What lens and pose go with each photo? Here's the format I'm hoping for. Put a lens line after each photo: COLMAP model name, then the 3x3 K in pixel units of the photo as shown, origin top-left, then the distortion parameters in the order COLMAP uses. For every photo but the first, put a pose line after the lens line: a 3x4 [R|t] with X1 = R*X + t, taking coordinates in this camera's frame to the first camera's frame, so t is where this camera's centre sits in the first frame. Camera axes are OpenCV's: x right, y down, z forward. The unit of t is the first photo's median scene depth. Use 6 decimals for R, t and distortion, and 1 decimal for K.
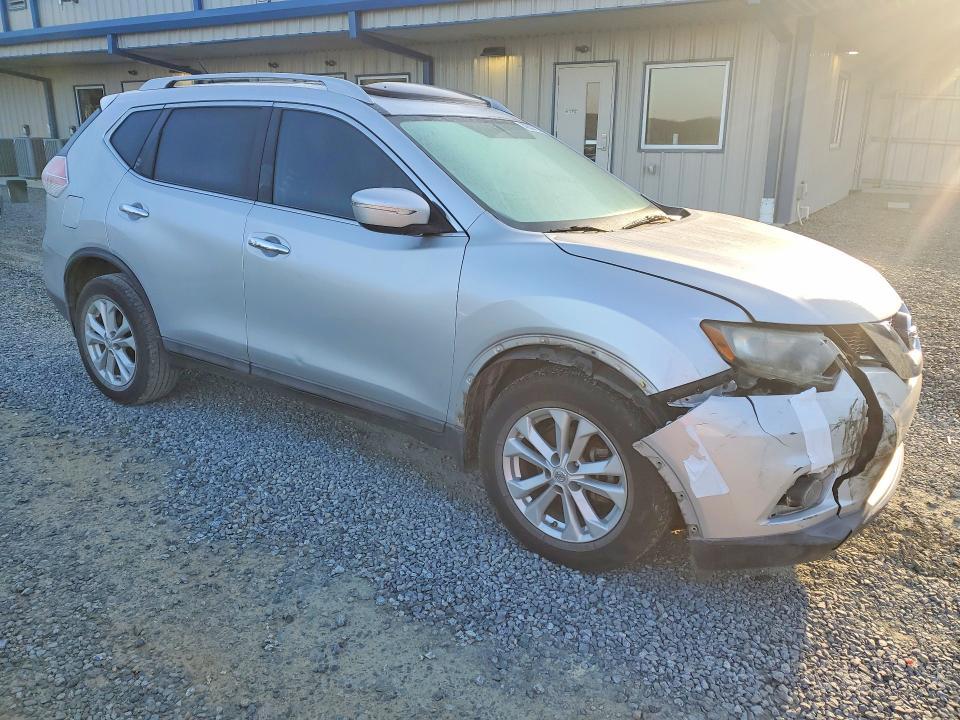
lens RADIAL K [[764.4, 0, 480.0], [0, 764.4, 360.0], [0, 0, 1]] dist [0.010655, 0.001875]
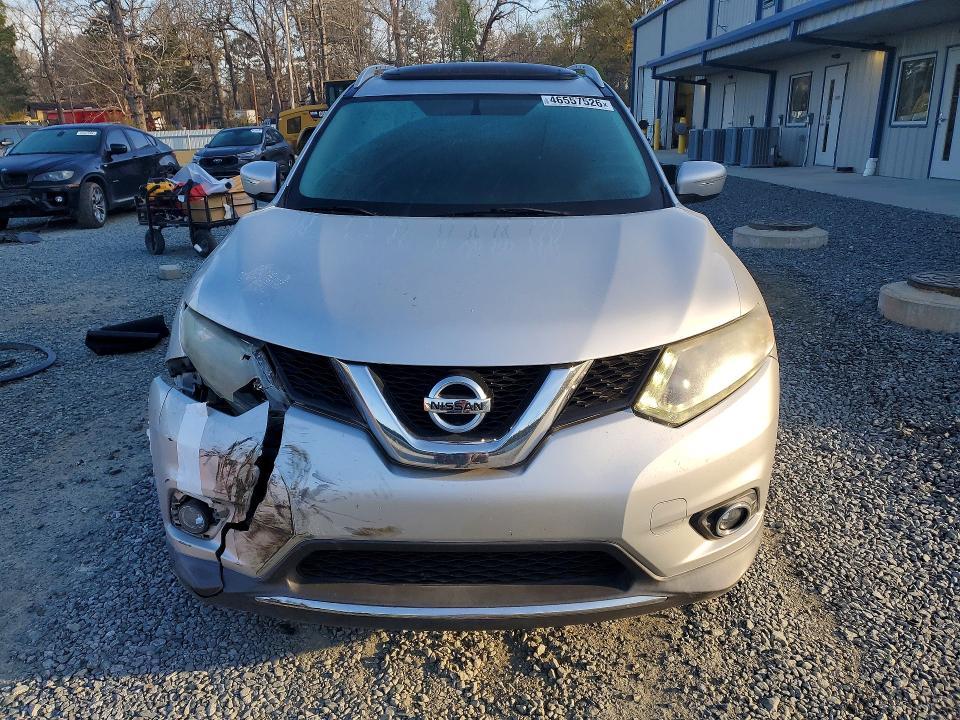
lens RADIAL K [[764.4, 0, 480.0], [0, 764.4, 360.0], [0, 0, 1]] dist [0.010655, 0.001875]
pose [[0.515421, 0.232116, -0.824902, 1.236132], [-0.221300, 0.966018, 0.133550, -0.183350], [0.827869, 0.113716, 0.549273, 0.747644]]
